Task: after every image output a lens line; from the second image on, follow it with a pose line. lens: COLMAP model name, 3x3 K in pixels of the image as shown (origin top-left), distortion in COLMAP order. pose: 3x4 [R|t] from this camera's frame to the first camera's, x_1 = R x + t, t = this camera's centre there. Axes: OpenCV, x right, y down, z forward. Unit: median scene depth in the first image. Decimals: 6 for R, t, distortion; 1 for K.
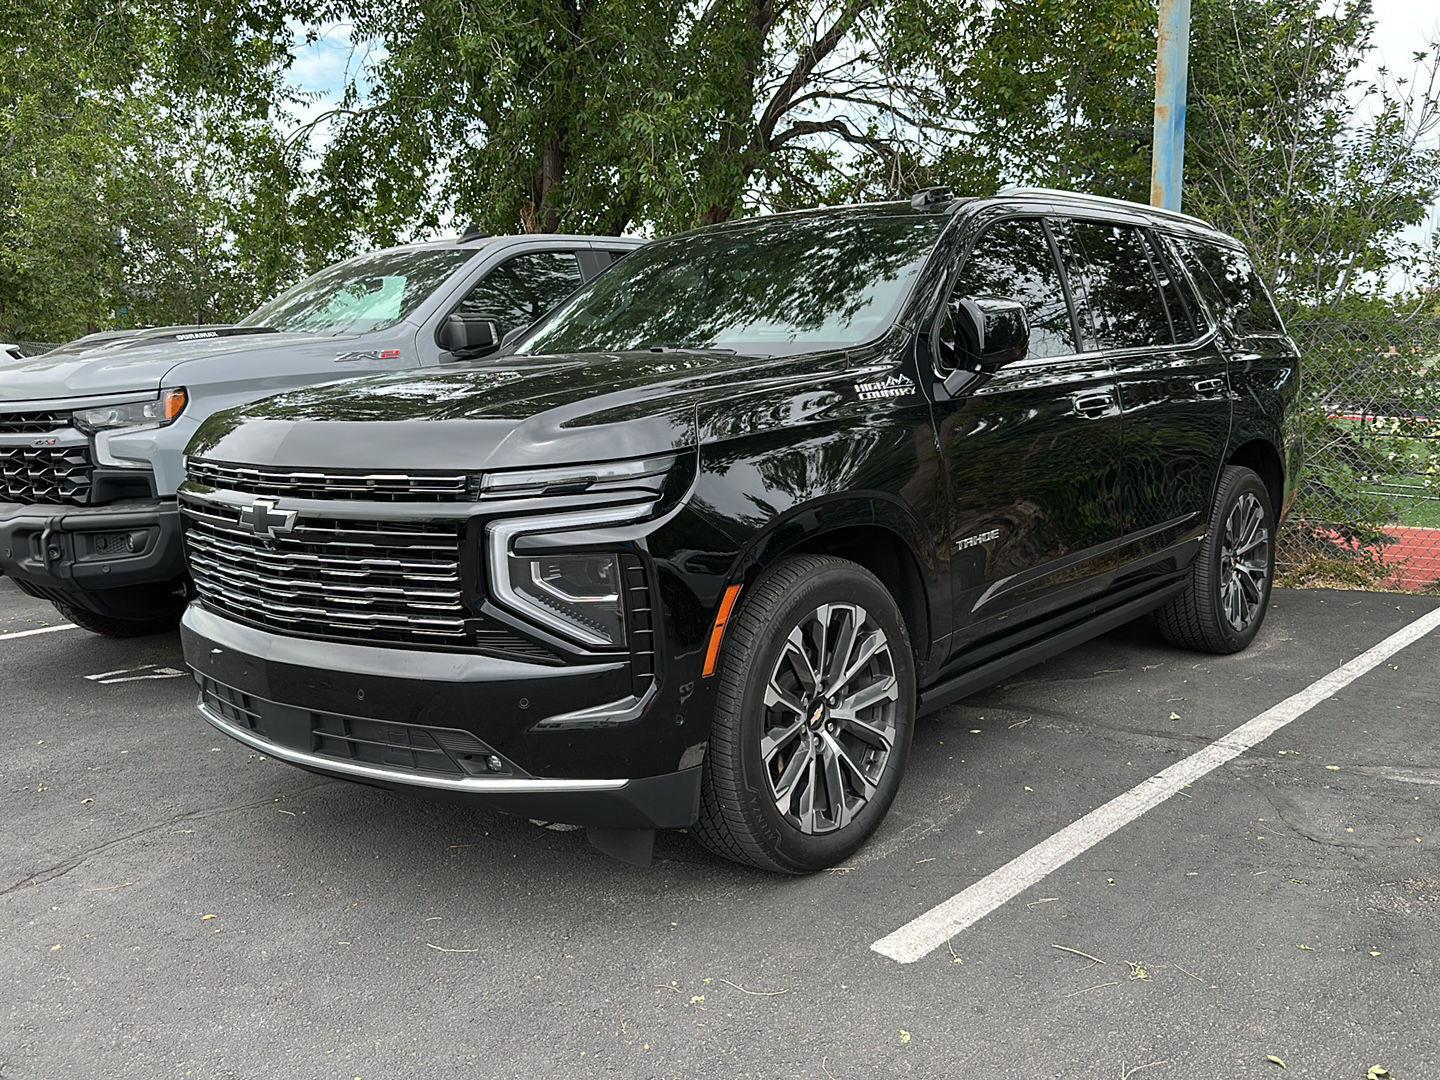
lens RADIAL K [[1235.6, 0, 735.8], [0, 1235.6, 543.3], [0, 0, 1]] dist [0.102376, -0.162441]
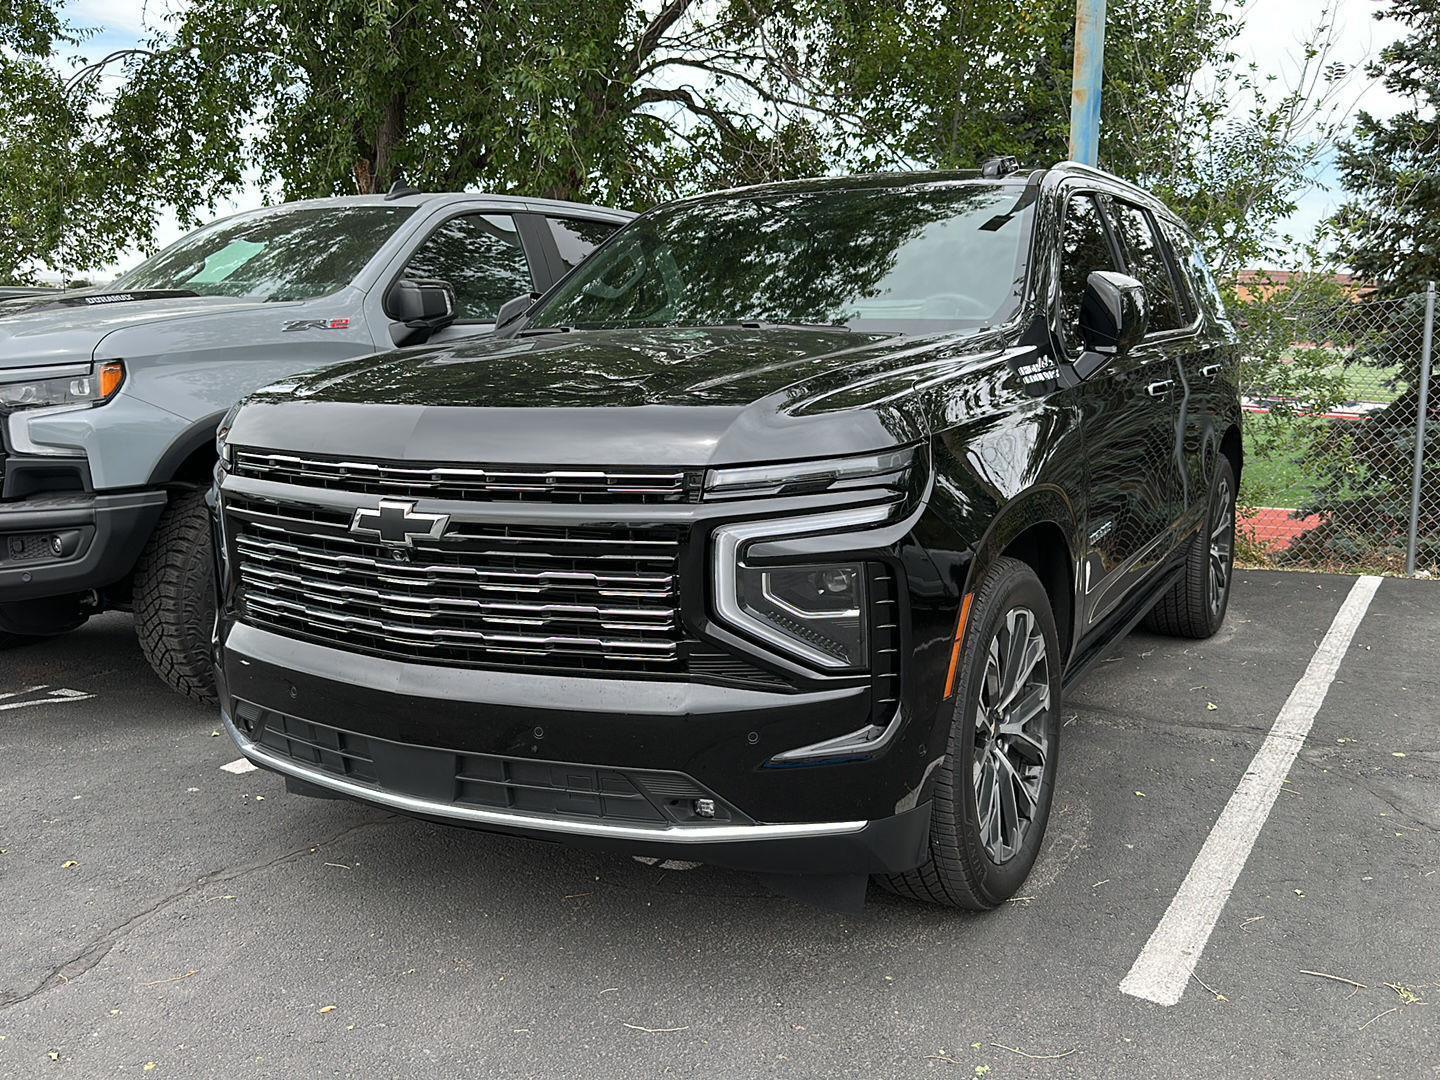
lens RADIAL K [[1235.6, 0, 718.0], [0, 1235.6, 541.6], [0, 0, 1]] dist [0.102376, -0.162441]
pose [[0.983325, -0.014005, 0.181318, -0.246494], [0.010990, 0.999784, 0.017619, -0.015577], [-0.181526, -0.015332, 0.983267, 0.118016]]
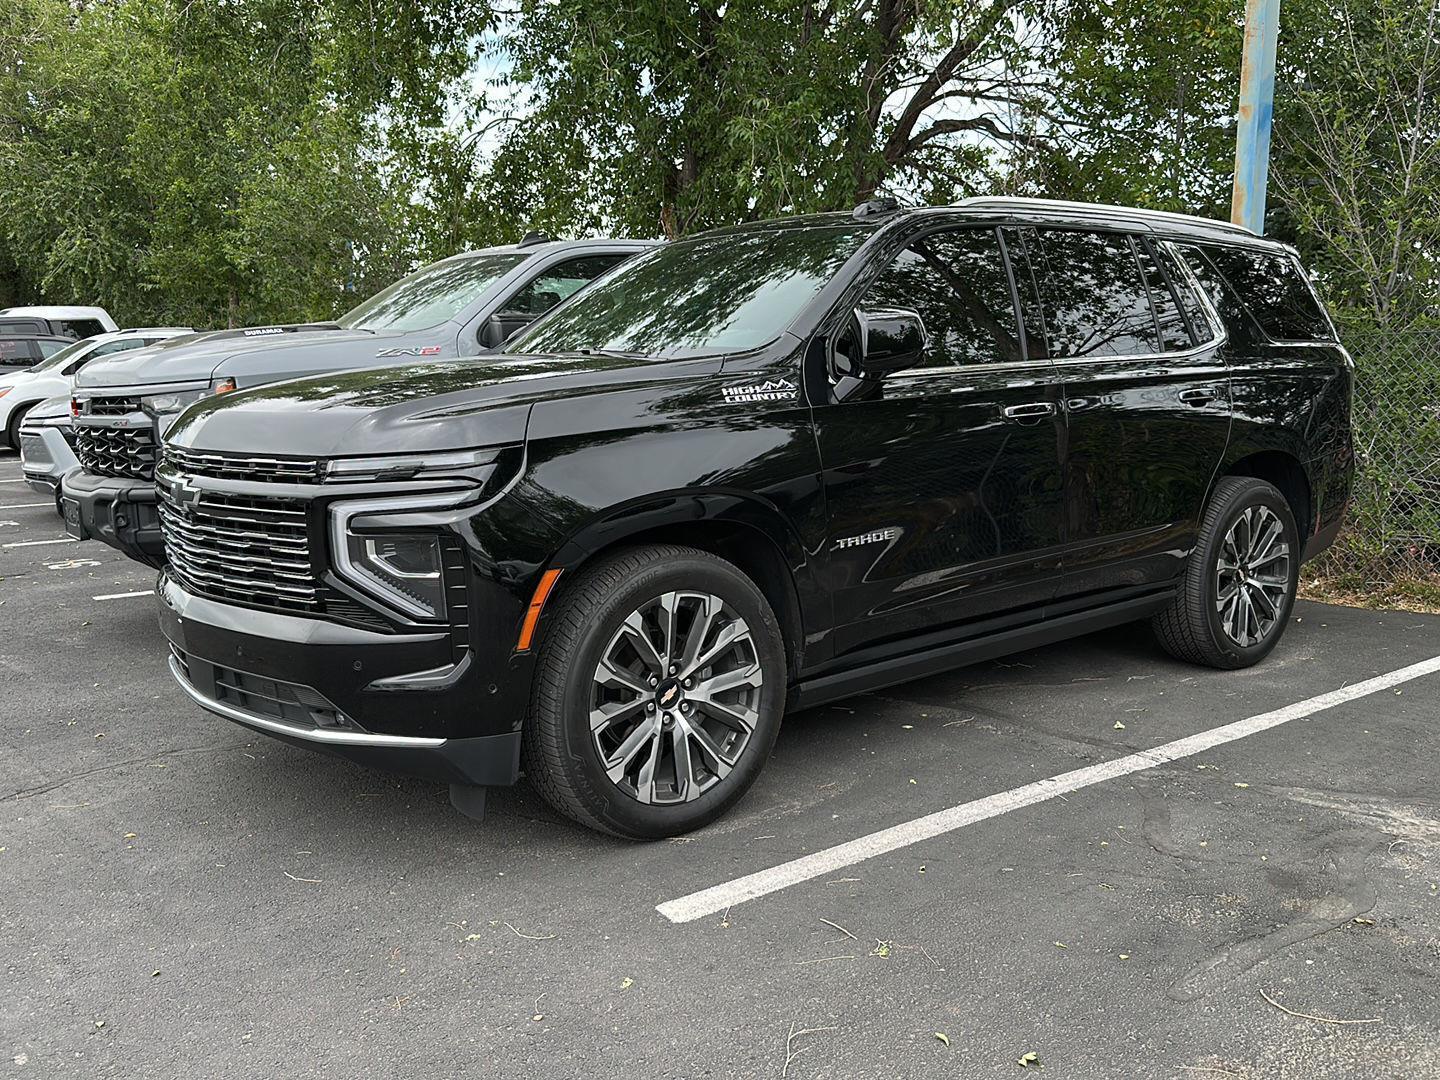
lens RADIAL K [[1235.6, 0, 749.8], [0, 1235.6, 550.0], [0, 0, 1]] dist [0.102376, -0.162441]
pose [[0.985521, 0.041122, -0.164492, 0.255661], [-0.039735, 0.999142, 0.011710, -0.002035], [0.164832, -0.005004, 0.986309, -0.038932]]
